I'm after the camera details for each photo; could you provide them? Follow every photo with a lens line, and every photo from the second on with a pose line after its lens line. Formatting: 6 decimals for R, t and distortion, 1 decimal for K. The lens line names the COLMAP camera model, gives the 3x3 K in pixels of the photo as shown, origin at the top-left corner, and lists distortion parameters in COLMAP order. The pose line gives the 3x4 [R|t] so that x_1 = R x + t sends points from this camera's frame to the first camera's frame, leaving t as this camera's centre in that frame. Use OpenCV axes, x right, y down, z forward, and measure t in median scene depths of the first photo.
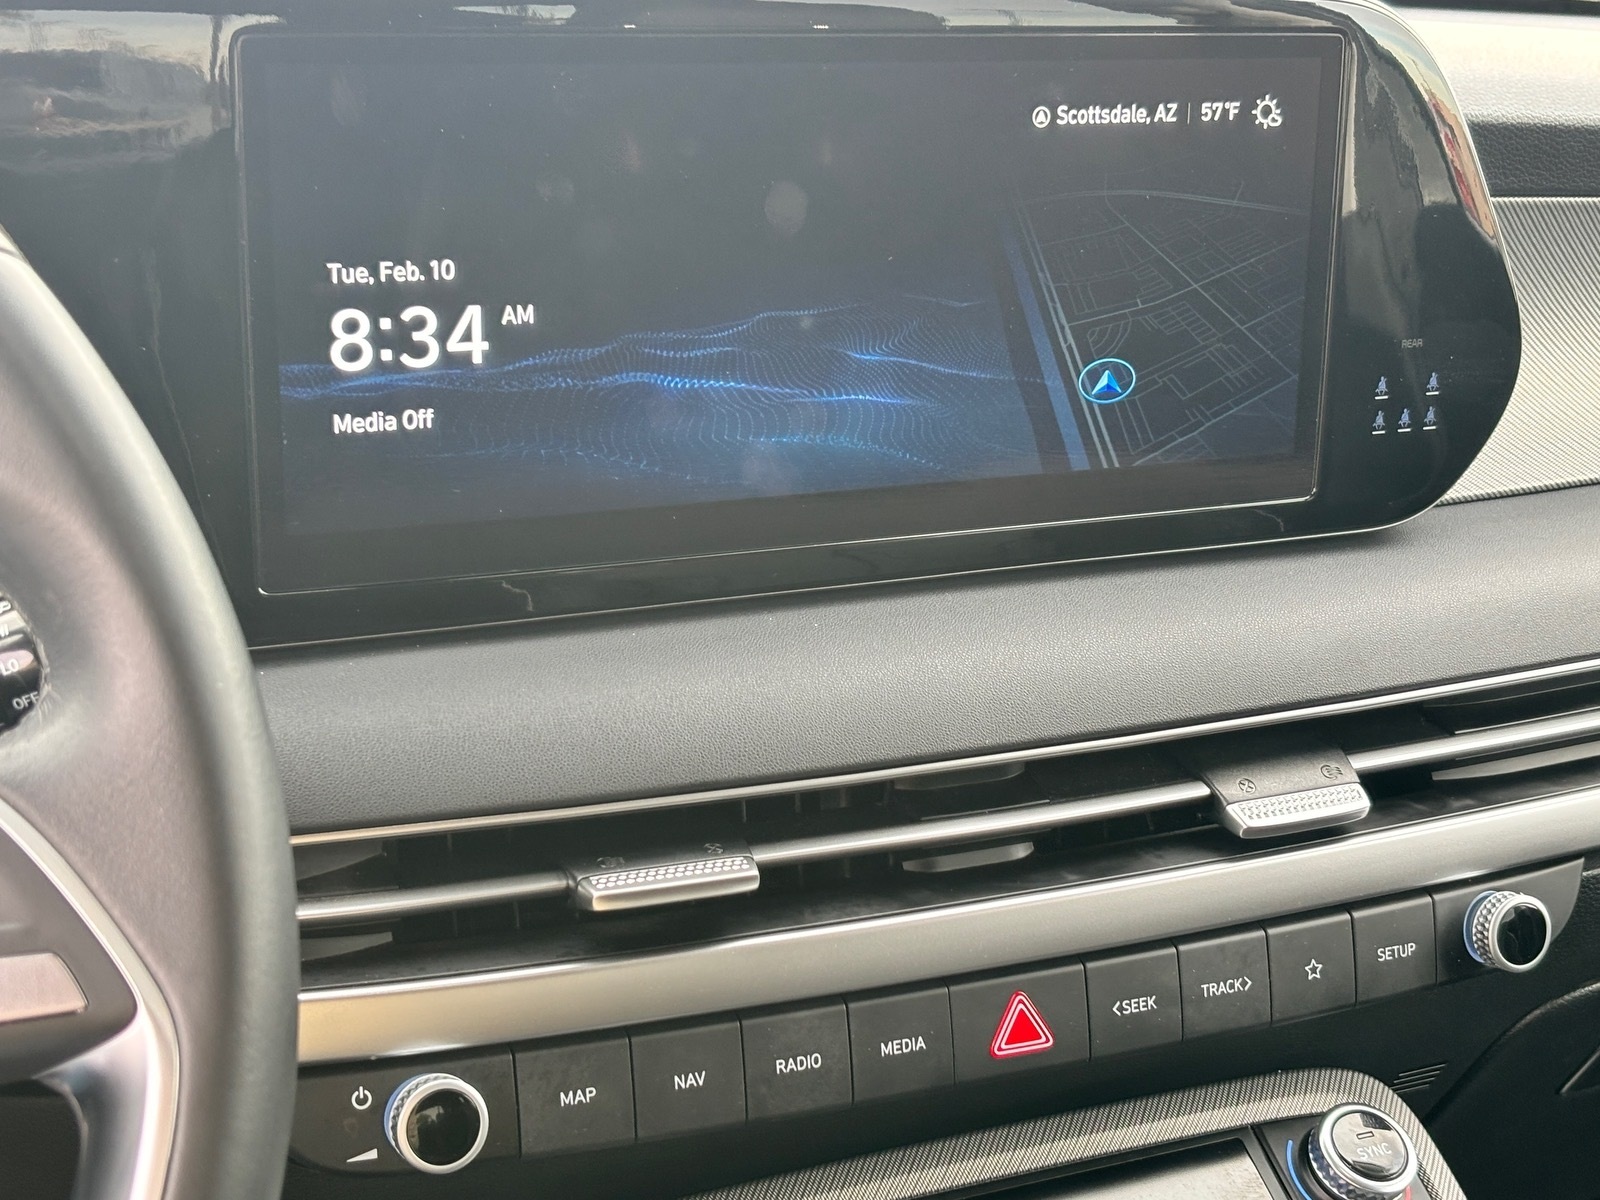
lens RADIAL K [[2616.0, 0, 813.4], [0, 2616.0, 609.3], [0, 0, 1]] dist [0.137765, 0.000000]
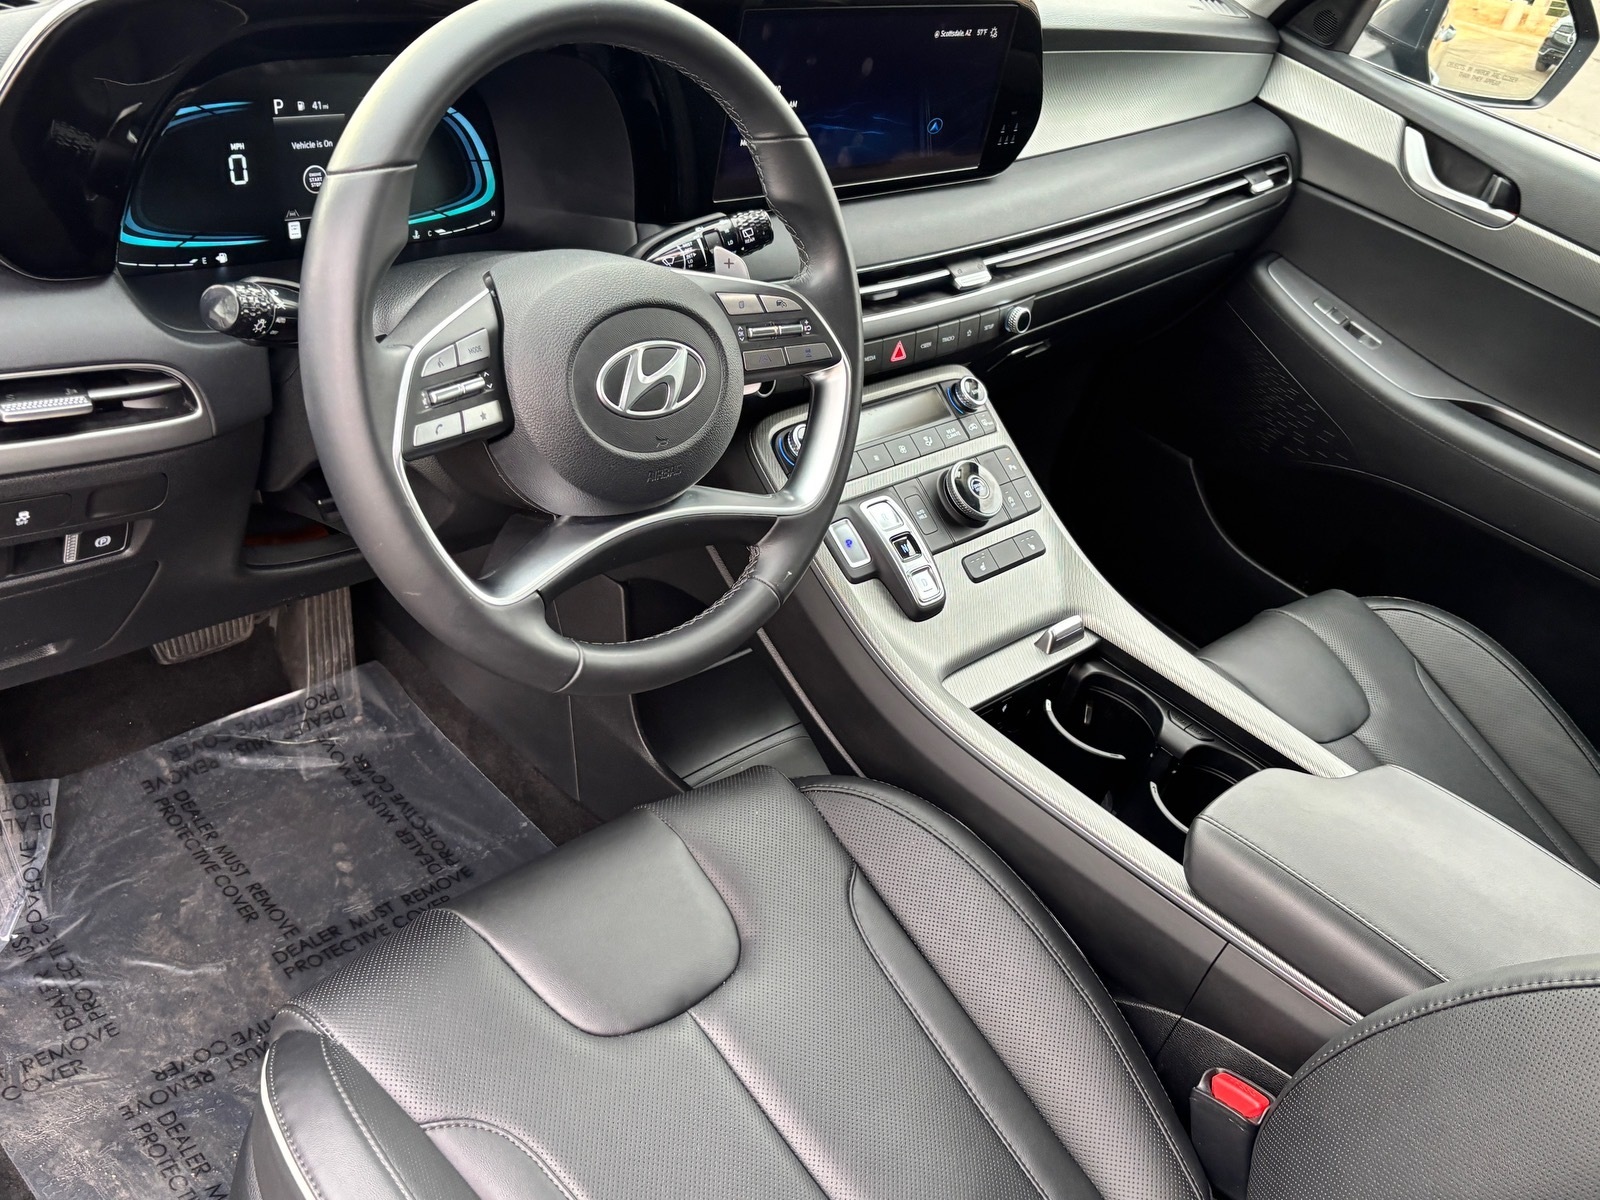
lens RADIAL K [[1563.4, 0, 809.8], [0, 1563.4, 654.9], [0, 0, 1]] dist [0.000983, 0.000000]
pose [[0.924153, -0.054284, 0.378146, -0.728094], [-0.087385, 0.933571, 0.347576, -0.136296], [-0.371894, -0.354258, 0.858019, -0.656970]]
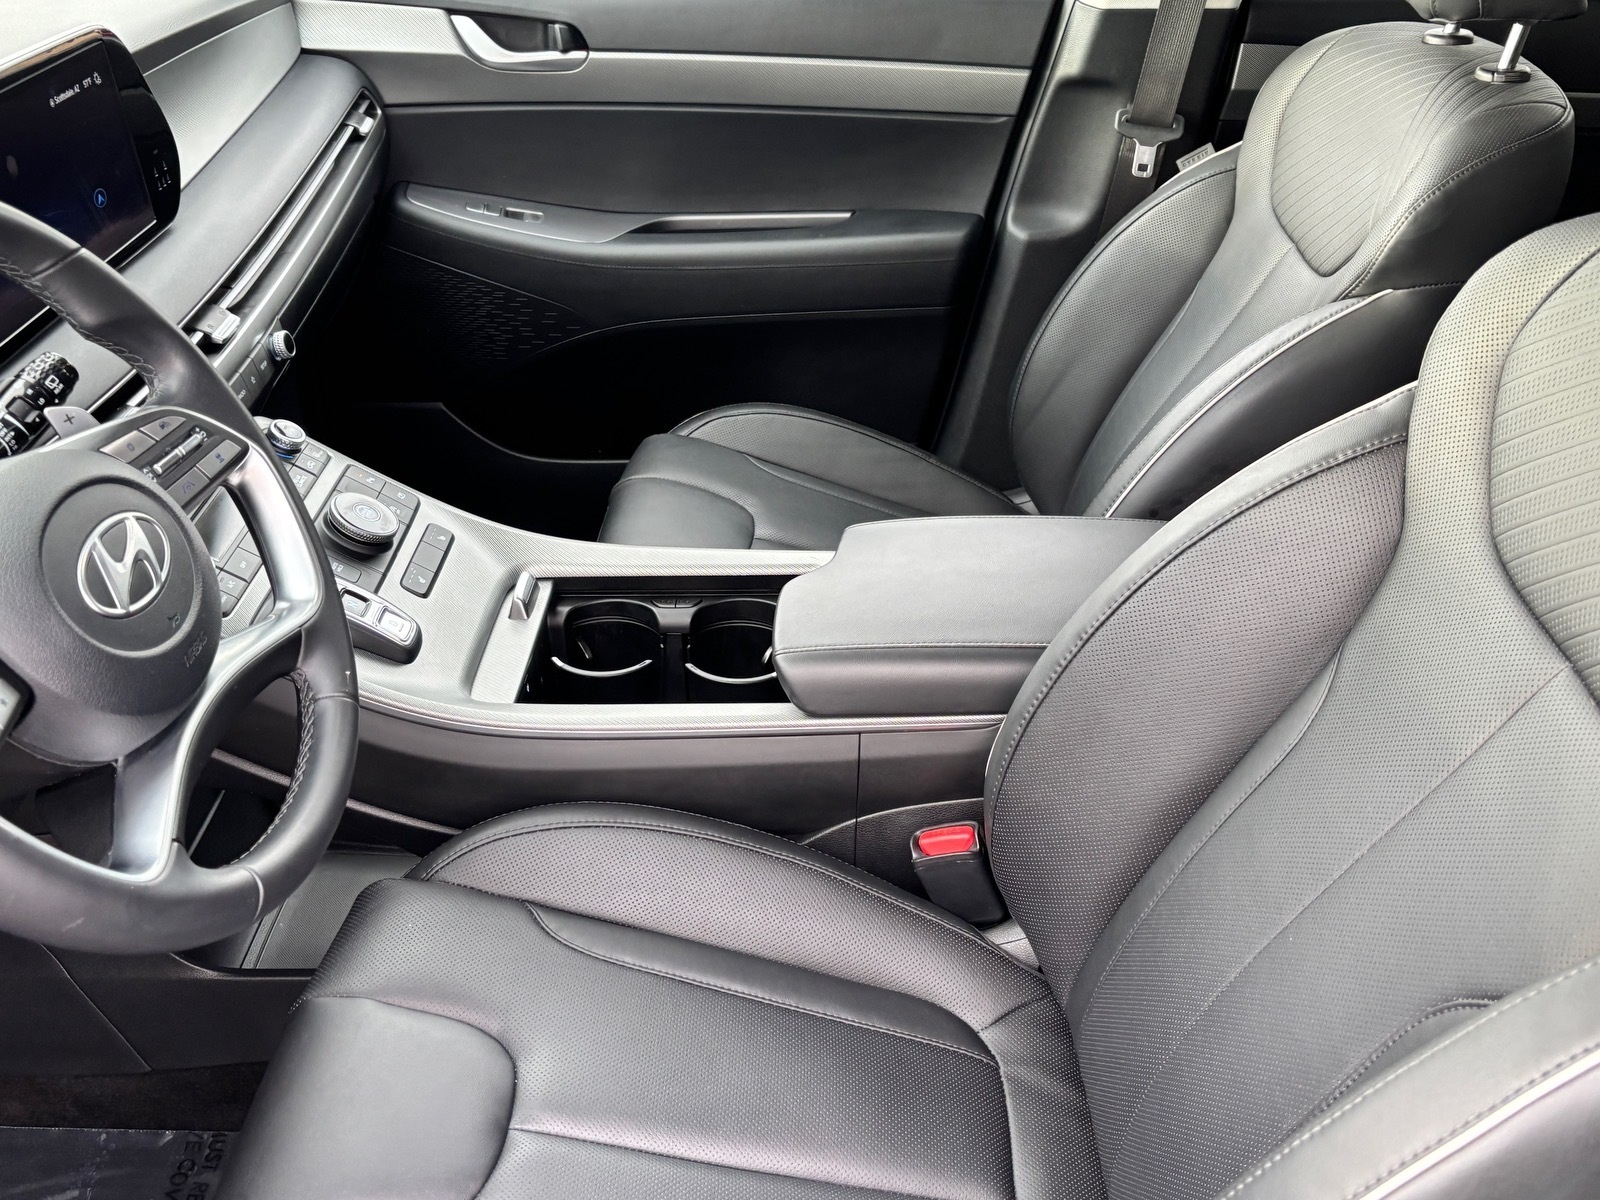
lens RADIAL K [[1563.4, 0, 847.4], [0, 1563.4, 641.5], [0, 0, 1]] dist [0.000983, 0.000000]
pose [[0.446260, -0.511640, 0.734219, -0.954467], [0.281487, 0.859053, 0.427542, -0.170473], [-0.849480, 0.015879, 0.527381, -0.448037]]
